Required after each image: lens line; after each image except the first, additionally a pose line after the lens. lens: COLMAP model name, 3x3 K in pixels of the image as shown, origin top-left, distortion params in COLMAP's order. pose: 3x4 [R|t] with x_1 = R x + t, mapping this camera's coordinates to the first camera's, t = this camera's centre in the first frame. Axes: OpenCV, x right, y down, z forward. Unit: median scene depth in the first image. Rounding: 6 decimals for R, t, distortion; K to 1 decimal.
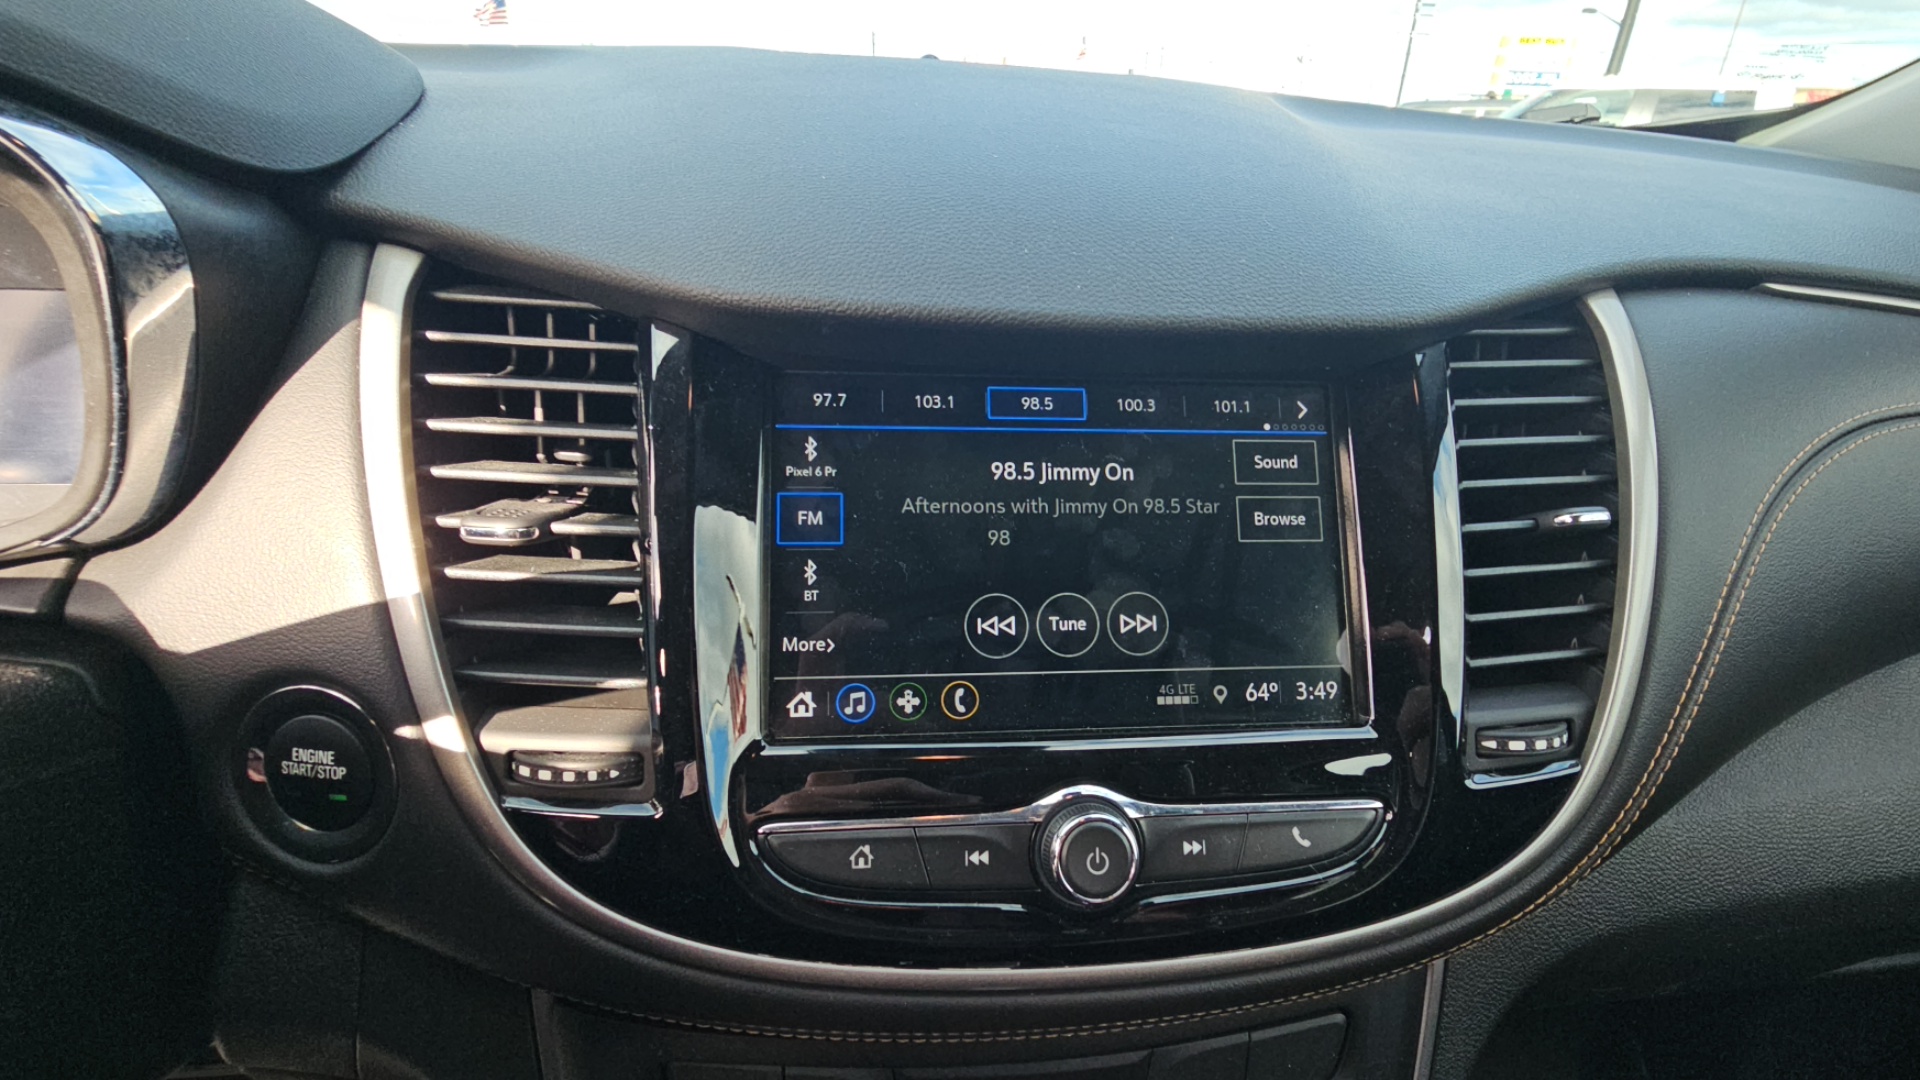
lens RADIAL K [[865.8, 0, 977.7], [0, 865.8, 541.6], [0, 0, 1]] dist [0.006157, -0.005430]
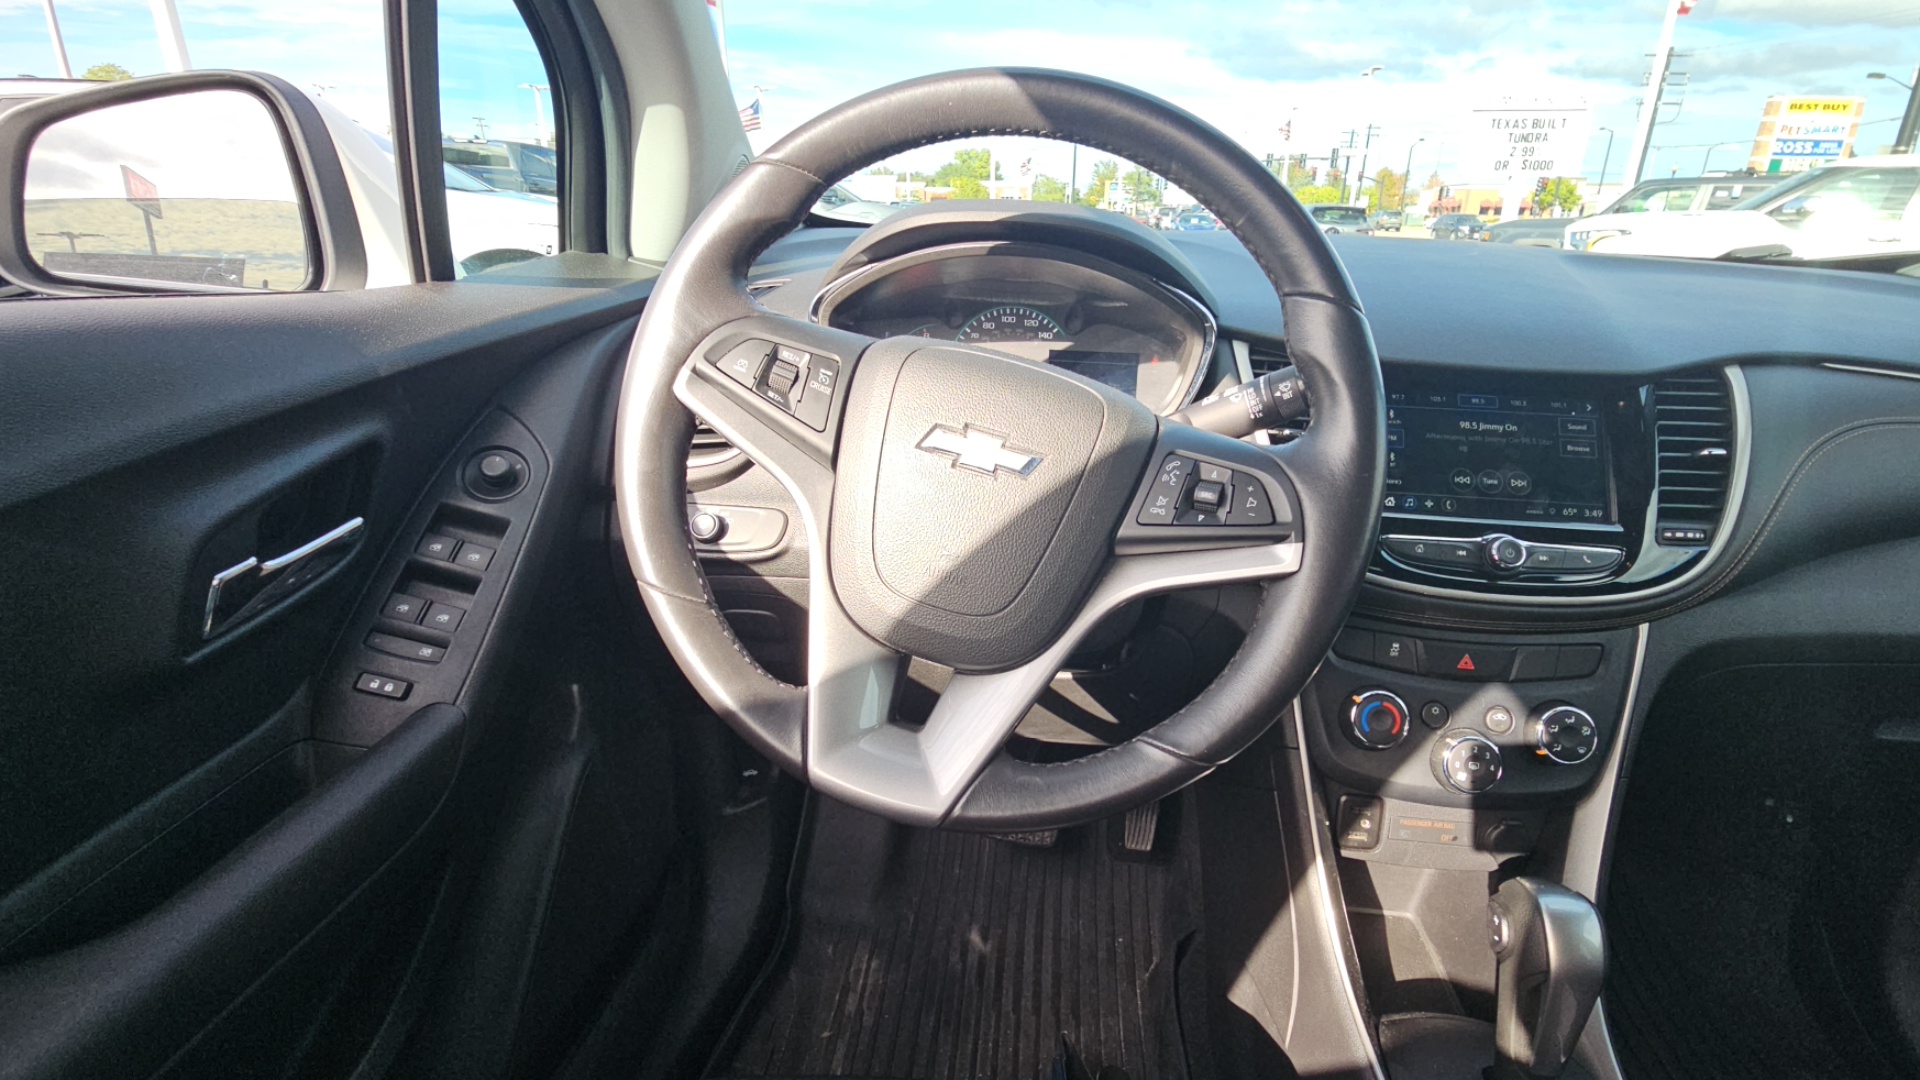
lens RADIAL K [[856.1, 0, 974.1], [0, 856.1, 546.0], [0, 0, 1]] dist [0.005903, -0.007080]
pose [[0.977575, 0.062024, -0.201244, -0.893141], [-0.076457, 0.994968, -0.064750, 0.576208], [0.196216, 0.078684, 0.977399, -1.852326]]
